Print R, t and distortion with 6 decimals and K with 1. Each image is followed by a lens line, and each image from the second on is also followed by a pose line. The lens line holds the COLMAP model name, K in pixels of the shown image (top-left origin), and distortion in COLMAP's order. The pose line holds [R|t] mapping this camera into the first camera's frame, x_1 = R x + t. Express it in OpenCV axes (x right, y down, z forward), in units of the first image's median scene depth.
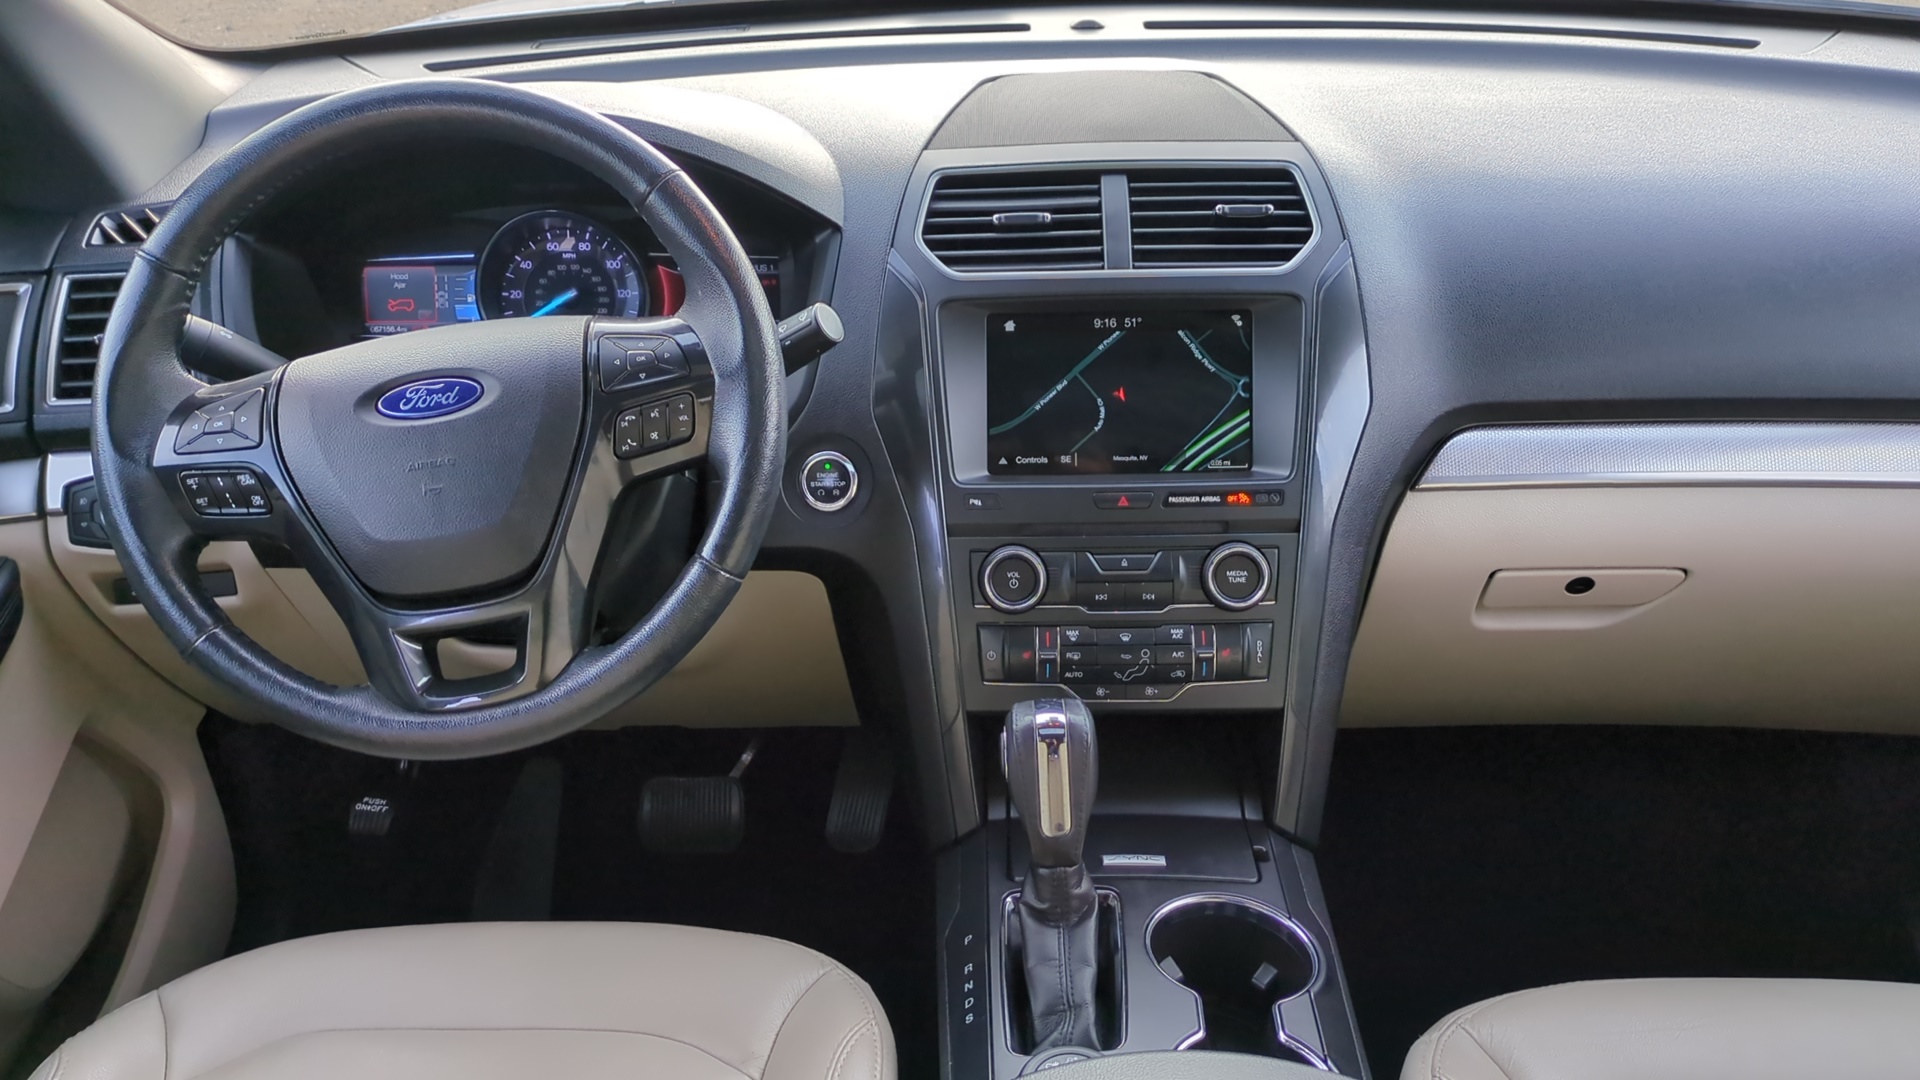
lens RADIAL K [[1620.2, 0, 977.4], [0, 1620.2, 543.8], [0, 0, 1]] dist [0.060134, -0.083462]
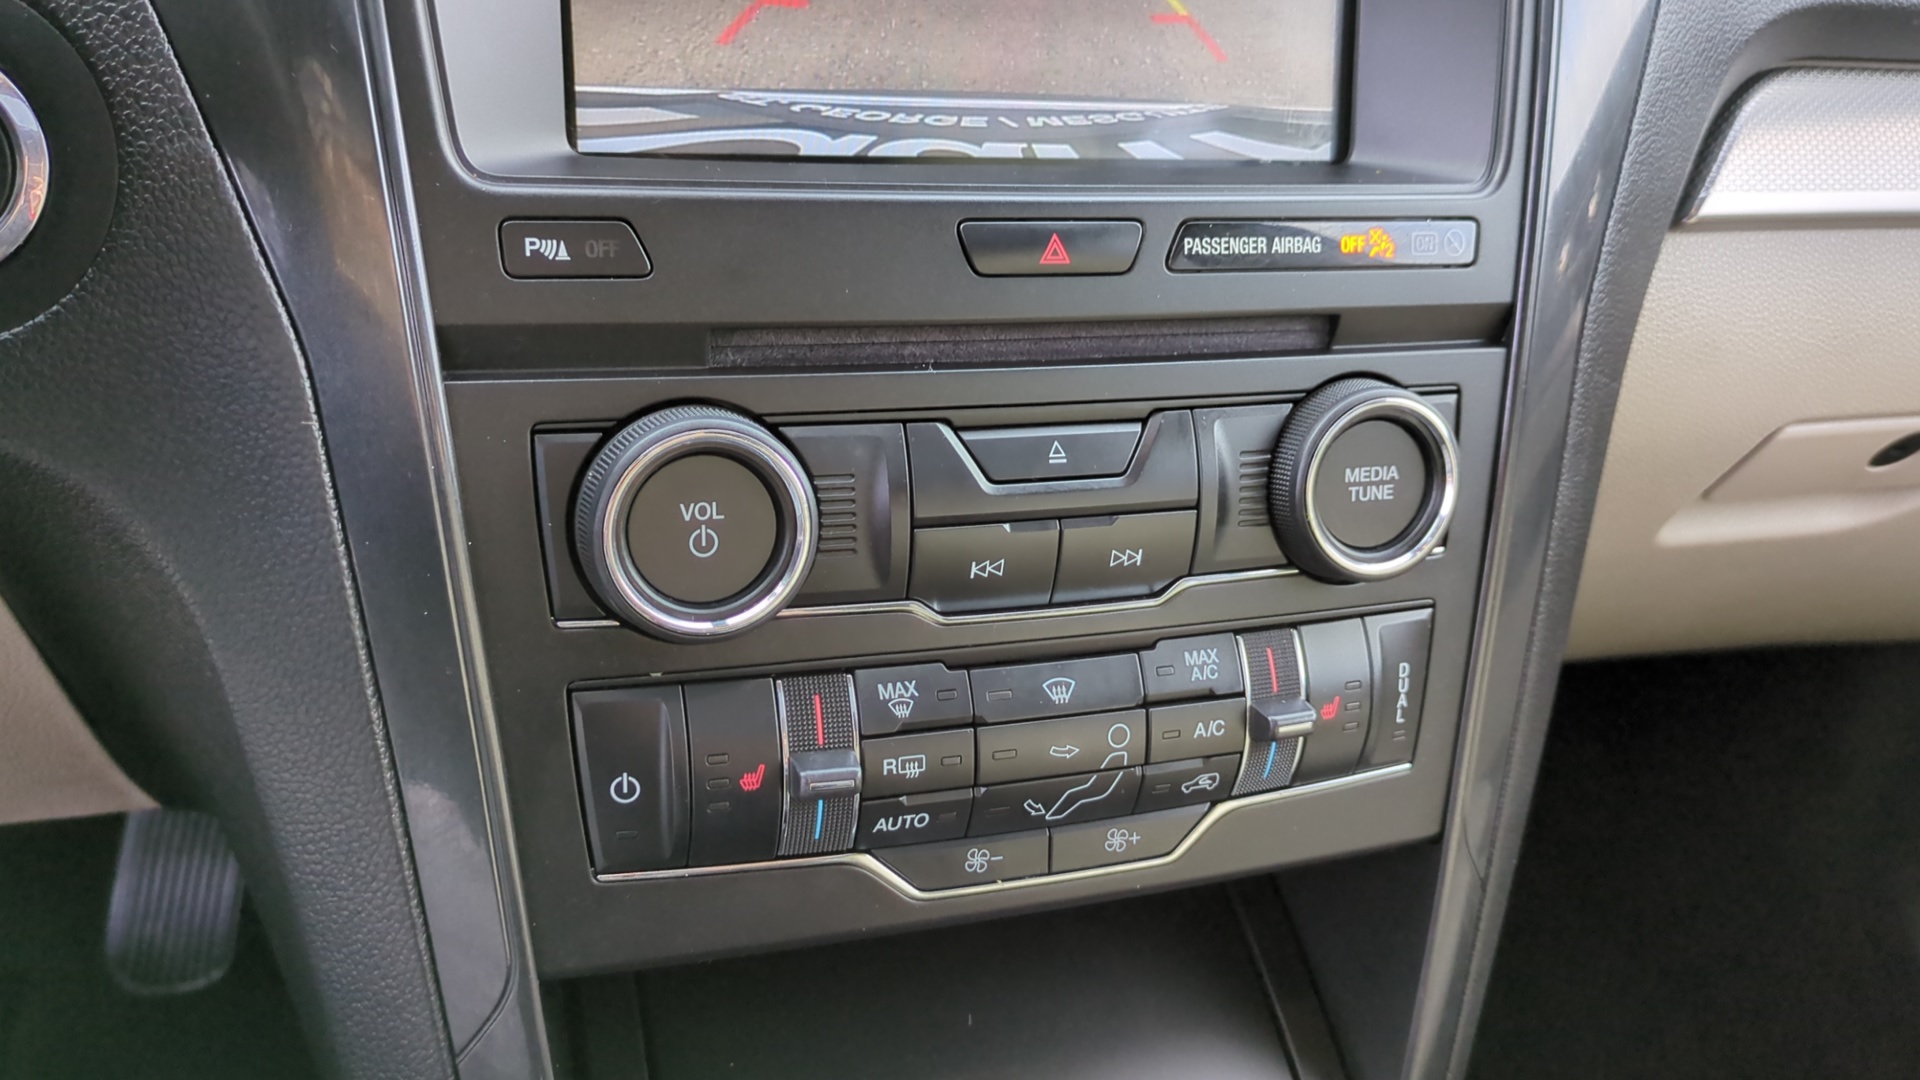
lens RADIAL K [[1620.2, 0, 963.8], [0, 1620.2, 533.4], [0, 0, 1]] dist [0.060134, -0.083462]
pose [[0.931768, -0.055693, 0.358756, -0.035719], [0.008199, 0.991140, 0.132569, -0.013740], [-0.362961, -0.120582, 0.923969, 0.700160]]
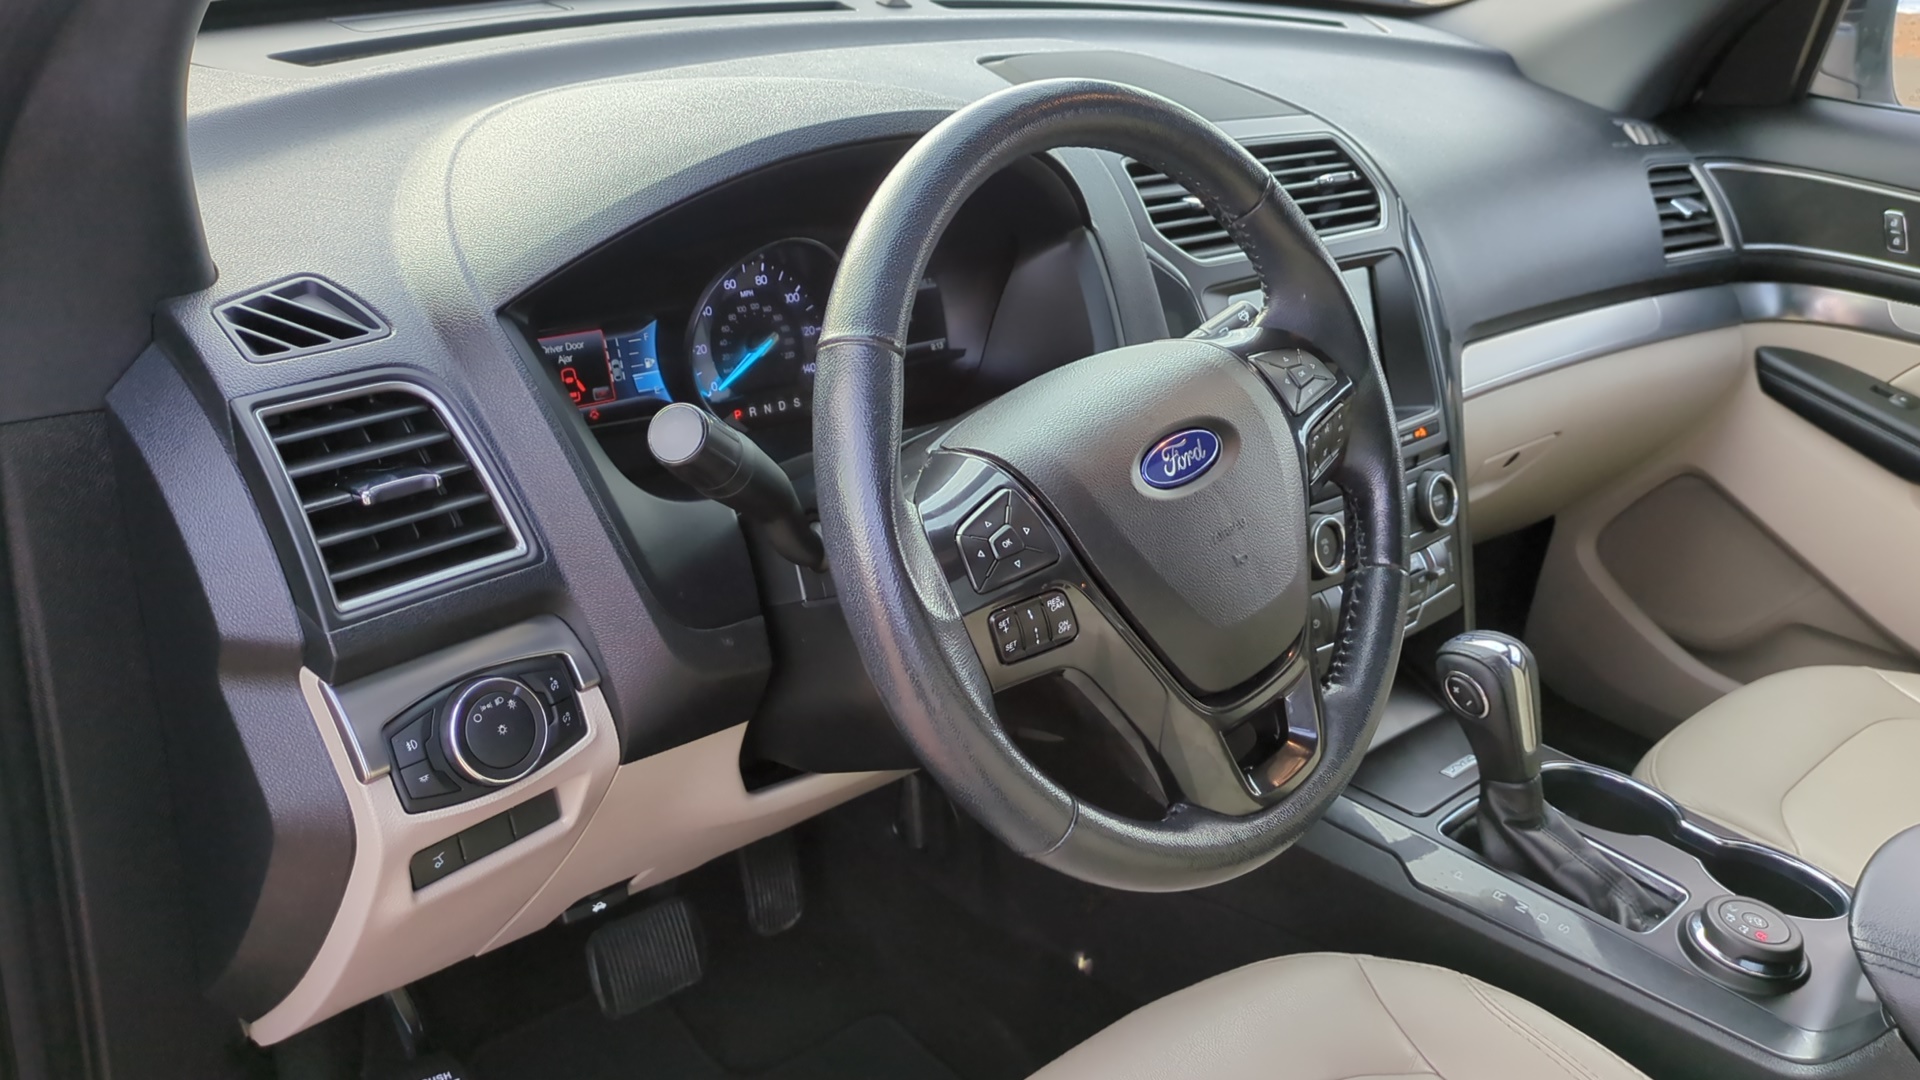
lens RADIAL K [[1620.2, 0, 965.0], [0, 1620.2, 543.2], [0, 0, 1]] dist [0.060134, -0.083462]
pose [[0.714069, -0.215789, 0.665988, -0.808300], [0.203633, 0.974198, 0.097320, -0.123699], [-0.669805, 0.066124, 0.739587, 0.373949]]
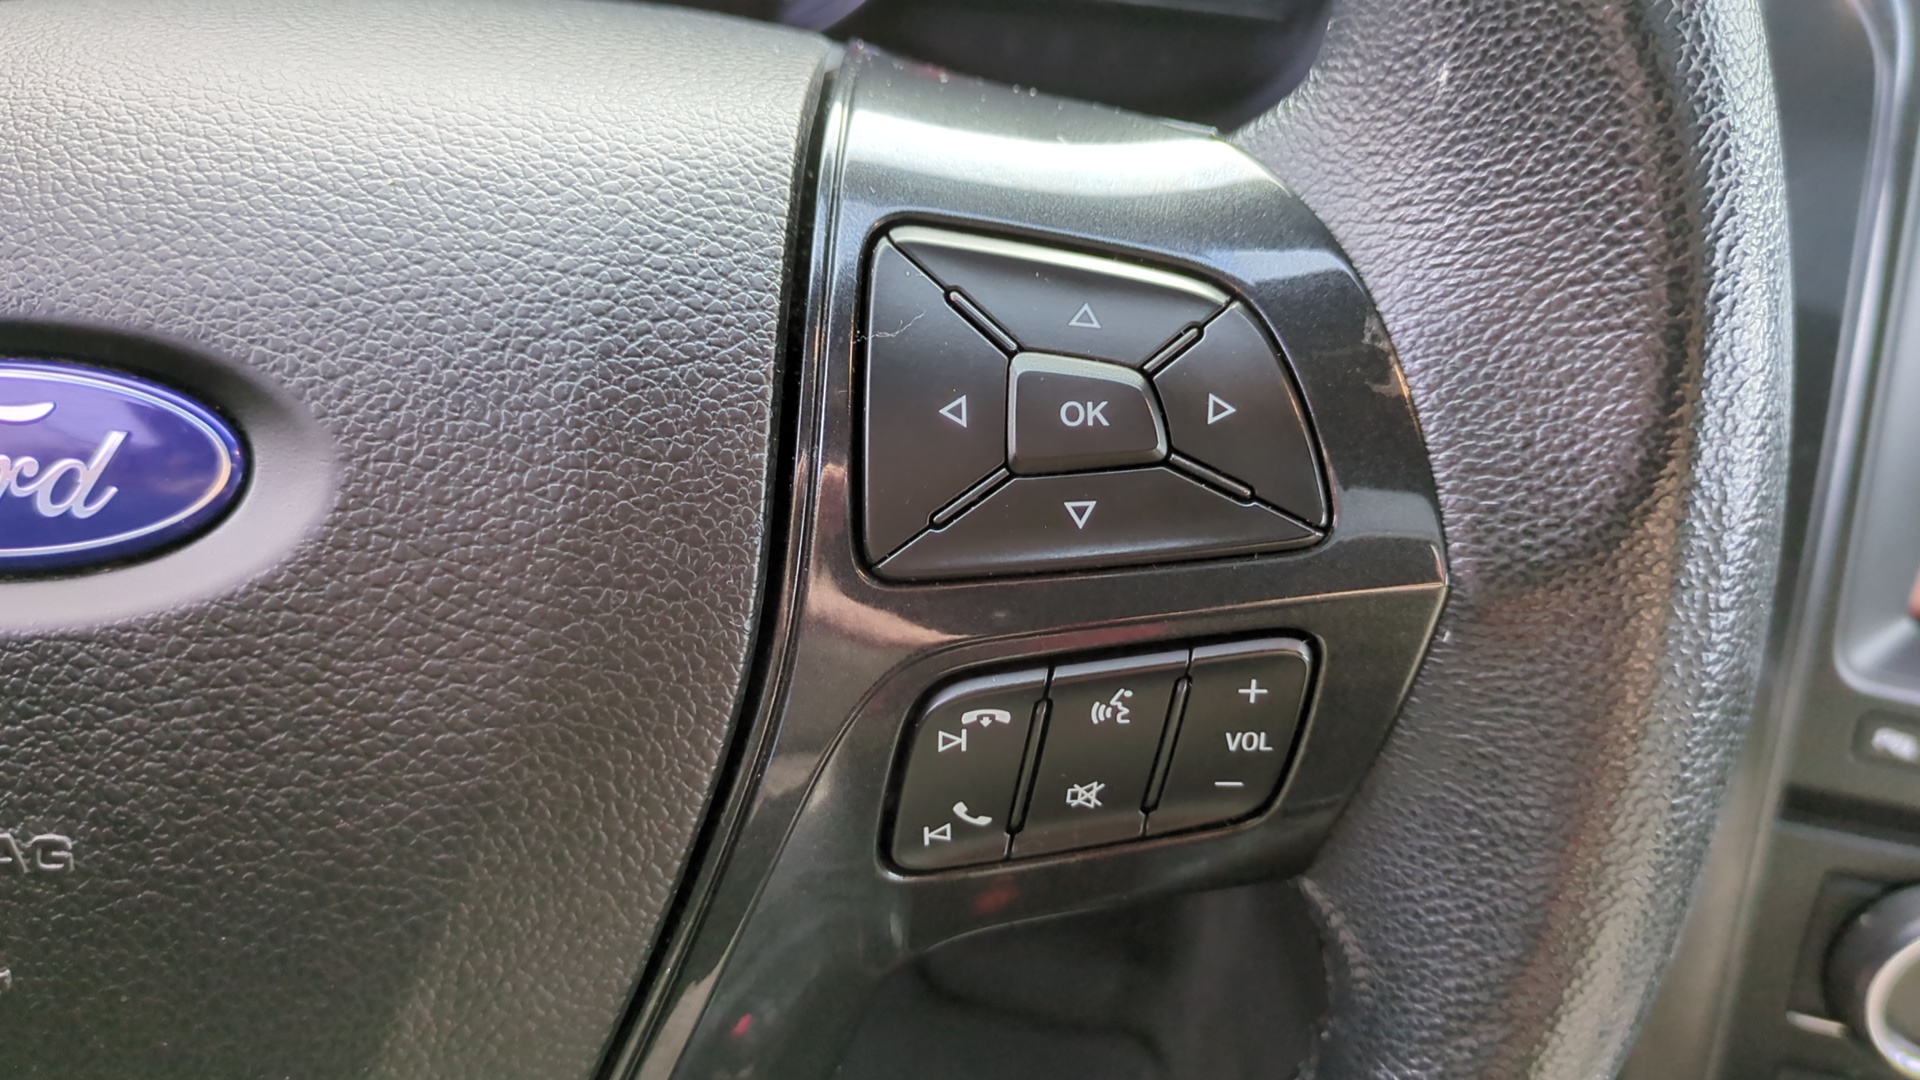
lens RADIAL K [[1620.2, 0, 1011.2], [0, 1620.2, 524.0], [0, 0, 1]] dist [0.060134, -0.083462]
pose [[0.985586, 0.165980, -0.032727, -0.171425], [-0.149924, 0.946558, 0.285572, -0.127883], [0.078377, -0.276549, 0.957798, 0.675238]]
